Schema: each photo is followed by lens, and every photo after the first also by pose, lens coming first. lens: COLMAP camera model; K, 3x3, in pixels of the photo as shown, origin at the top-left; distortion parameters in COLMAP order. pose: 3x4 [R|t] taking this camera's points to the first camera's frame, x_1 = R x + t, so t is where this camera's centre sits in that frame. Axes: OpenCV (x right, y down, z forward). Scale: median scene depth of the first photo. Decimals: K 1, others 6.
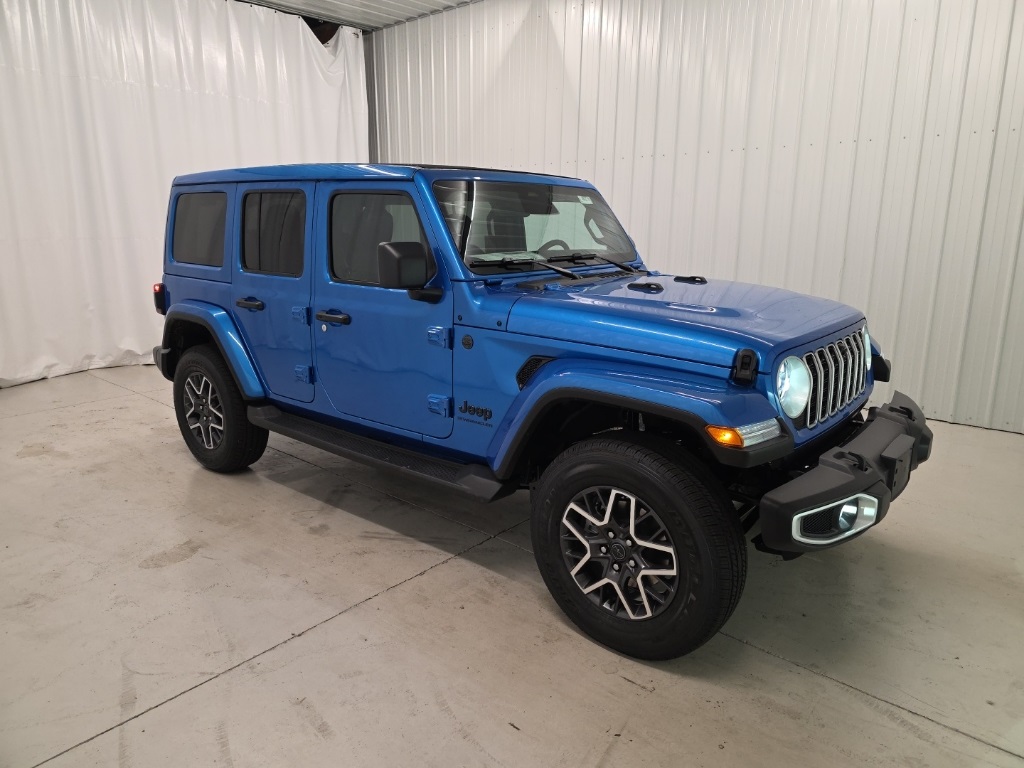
lens RADIAL K [[696.7, 0, 519.6], [0, 696.7, 381.1], [0, 0, 1]] dist [0.044529, -0.041068]
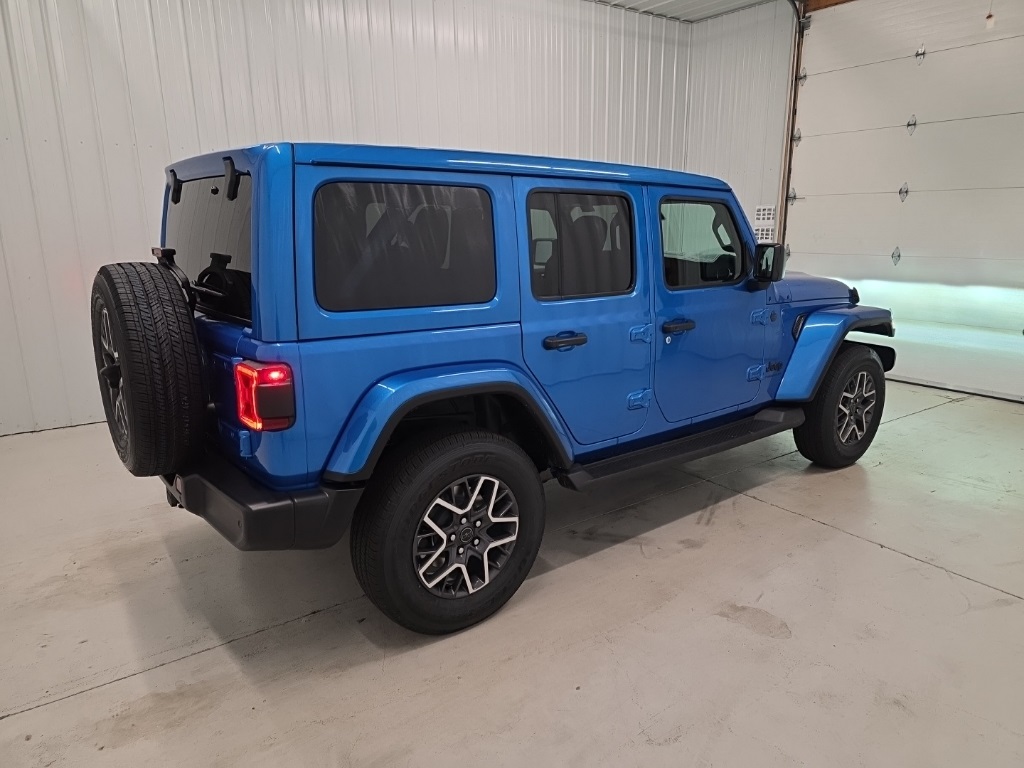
lens RADIAL K [[696.7, 0, 522.9], [0, 696.7, 381.9], [0, 0, 1]] dist [0.044529, -0.041068]
pose [[0.201461, -0.216030, 0.955377, -1.177070], [0.218807, 0.960653, 0.171083, -0.216534], [-0.954744, 0.174576, 0.240803, 0.915249]]
